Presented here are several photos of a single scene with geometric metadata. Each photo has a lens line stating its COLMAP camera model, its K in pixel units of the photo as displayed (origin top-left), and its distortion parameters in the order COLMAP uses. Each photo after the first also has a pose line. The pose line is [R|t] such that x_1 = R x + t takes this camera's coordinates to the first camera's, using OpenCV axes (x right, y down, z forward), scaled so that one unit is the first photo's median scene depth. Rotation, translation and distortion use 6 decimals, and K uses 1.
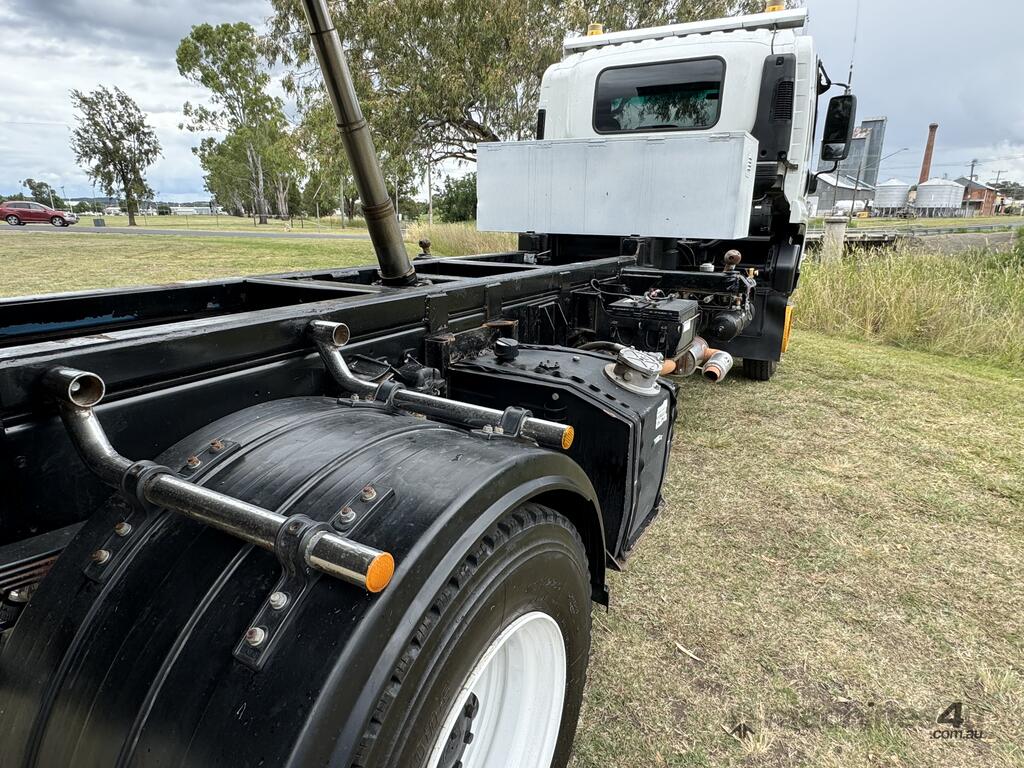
lens RADIAL K [[612.6, 0, 512.0], [0, 612.6, 384.0], [0, 0, 1]] dist [0.001601, -0.000083]
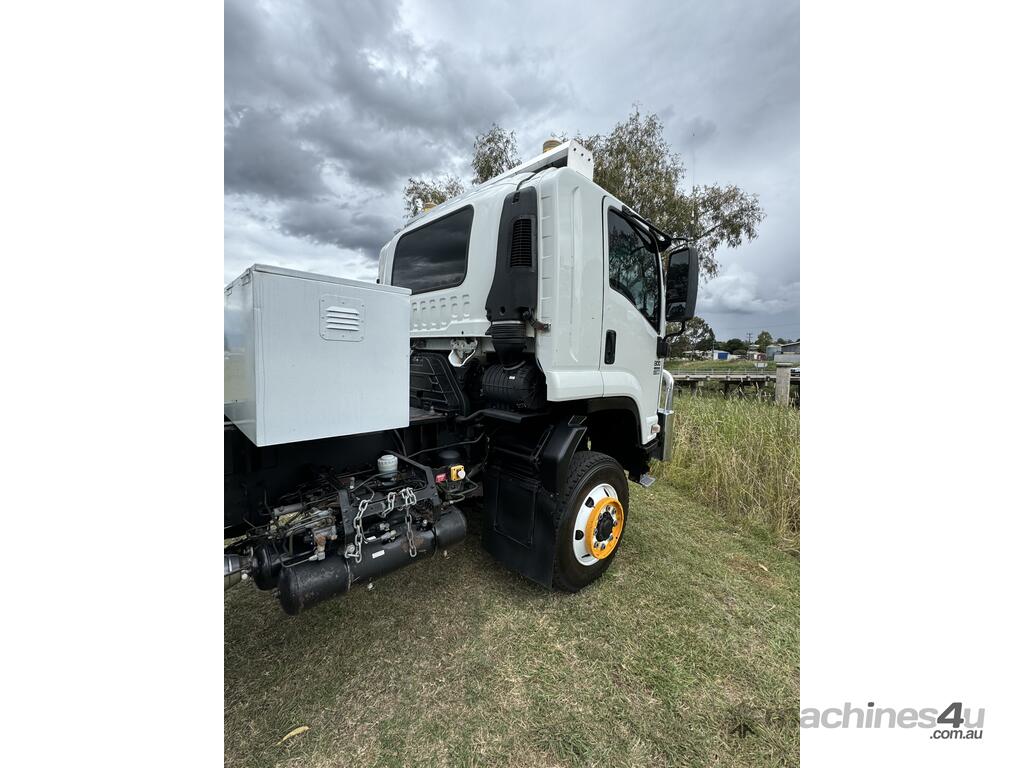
lens RADIAL K [[355.4, 0, 512.0], [0, 355.4, 384.0], [0, 0, 1]] dist [0.000146, -0.000006]
pose [[0.961740, 0.029711, -0.272348, 0.551646], [-0.082819, 0.979121, -0.185643, -0.211202], [0.261146, 0.201096, 0.944120, 0.617022]]
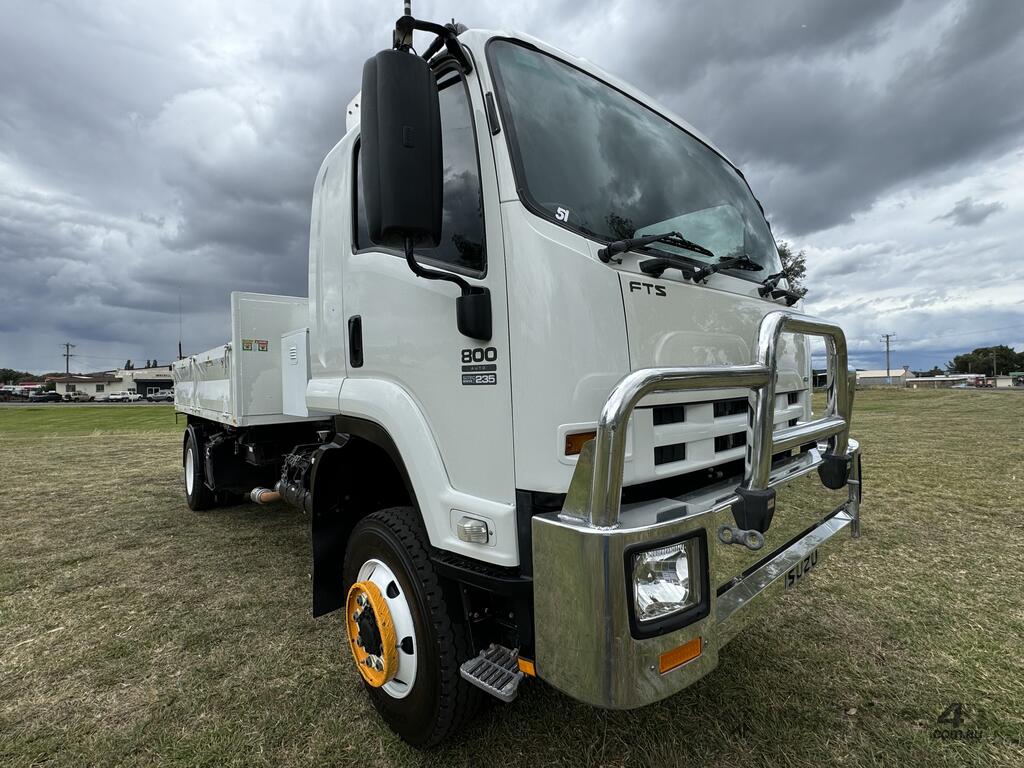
lens RADIAL K [[483.2, 0, 512.0], [0, 483.2, 384.0], [0, 0, 1]] dist [-0.000037, 0.000226]
pose [[-0.339255, -0.004737, -0.940683, 0.937331], [-0.239292, 0.967527, 0.081428, -0.408179], [0.909750, 0.252722, -0.329372, 1.439911]]
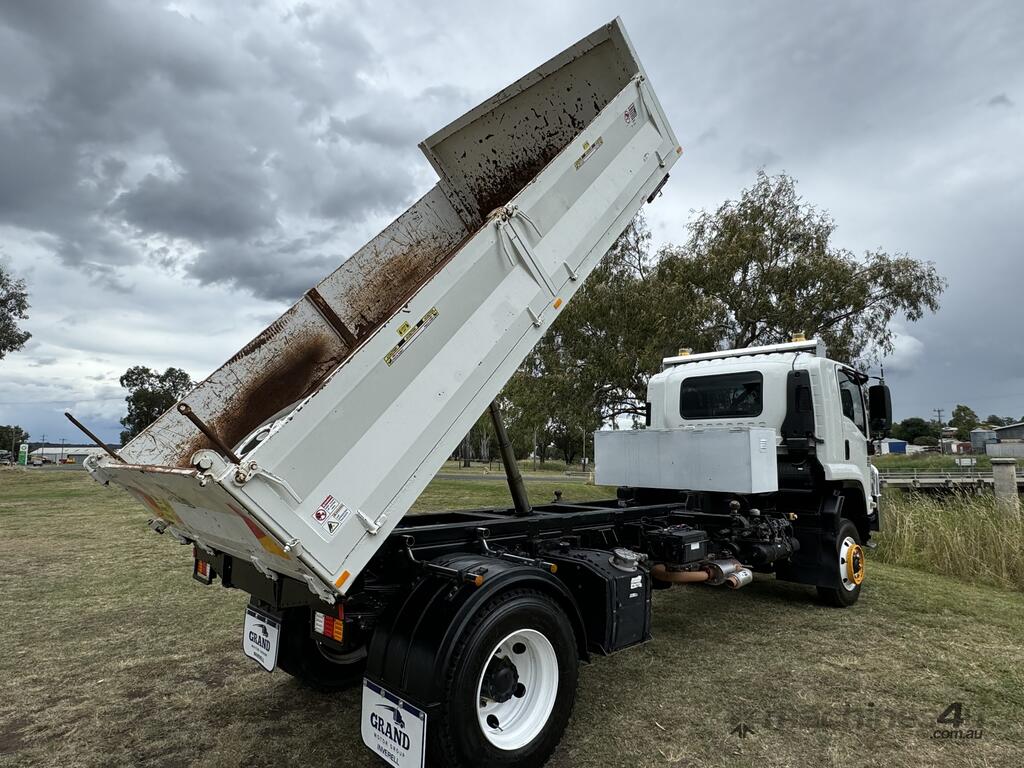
lens RADIAL K [[612.6, 0, 512.0], [0, 612.6, 384.0], [0, 0, 1]] dist [0.001601, -0.000083]
pose [[0.954931, -0.041408, -0.293925, 0.206816], [-0.072819, 0.927281, -0.367216, 0.093762], [0.287757, 0.372069, 0.882474, -0.504455]]
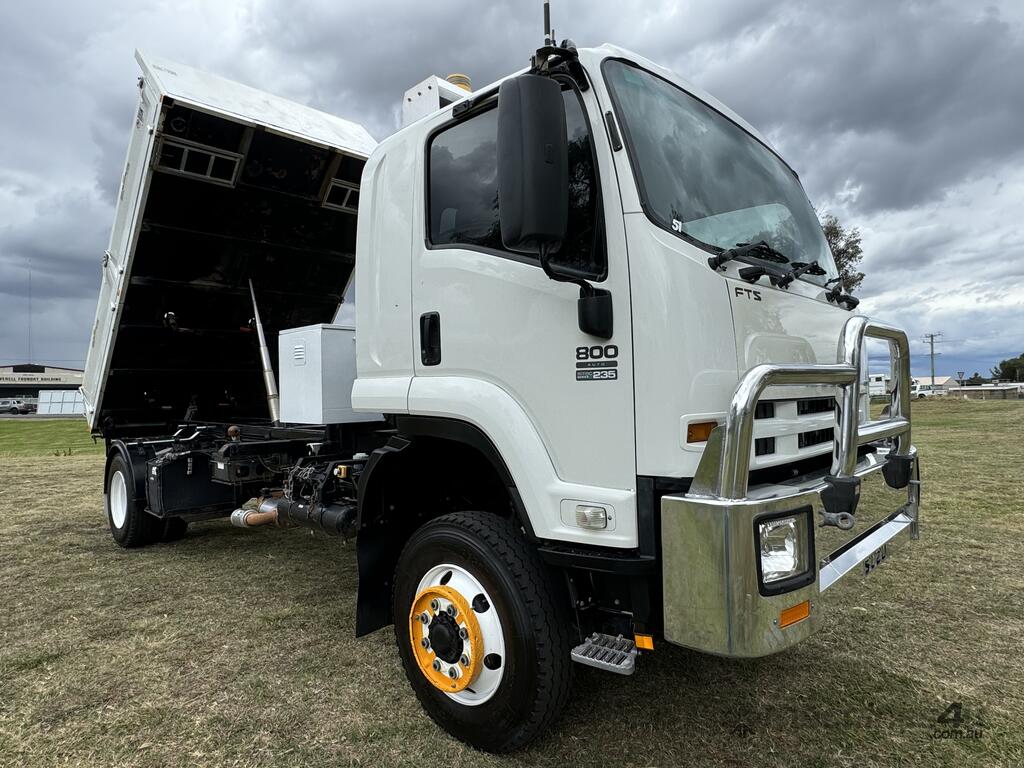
lens RADIAL K [[612.6, 0, 512.0], [0, 612.6, 384.0], [0, 0, 1]] dist [0.001601, -0.000083]
pose [[-0.261119, -0.030094, -0.964837, 1.084725], [-0.251386, 0.967146, 0.037868, -0.373569], [0.931999, 0.252434, -0.260106, 1.369483]]
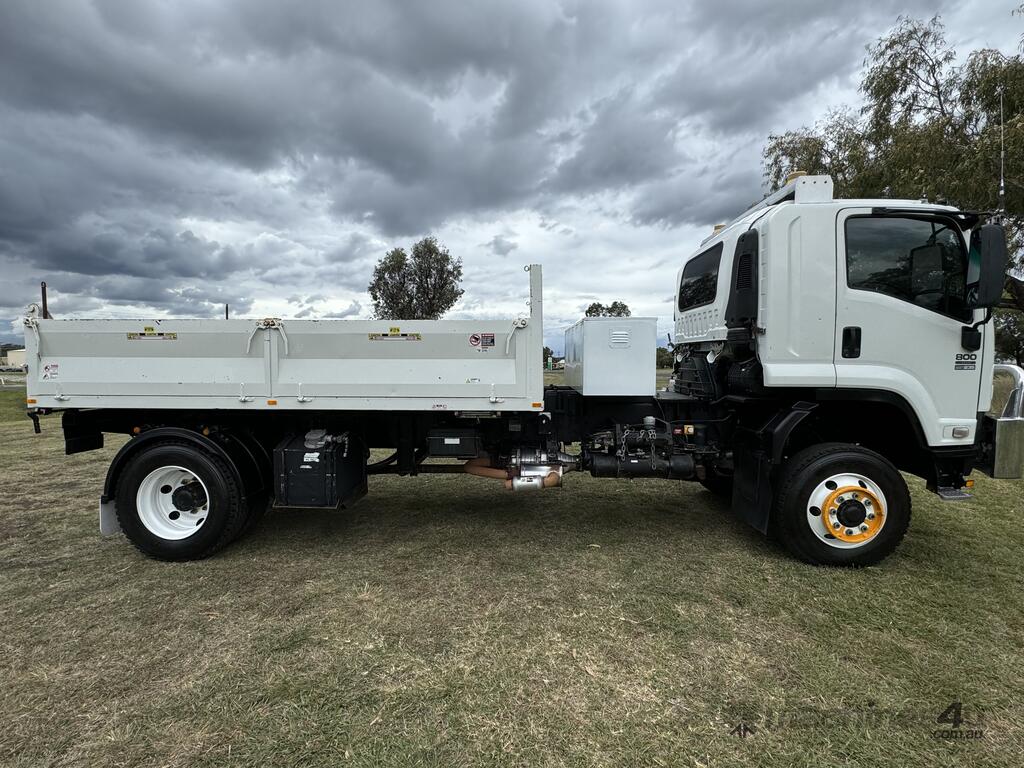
lens RADIAL K [[483.2, 0, 512.0], [0, 483.2, 384.0], [0, 0, 1]] dist [-0.000037, 0.000226]
pose [[0.466685, 0.027416, -0.883999, 0.978786], [-0.231819, 0.968365, -0.092350, -0.111565], [0.853502, 0.248026, 0.458277, 0.334944]]
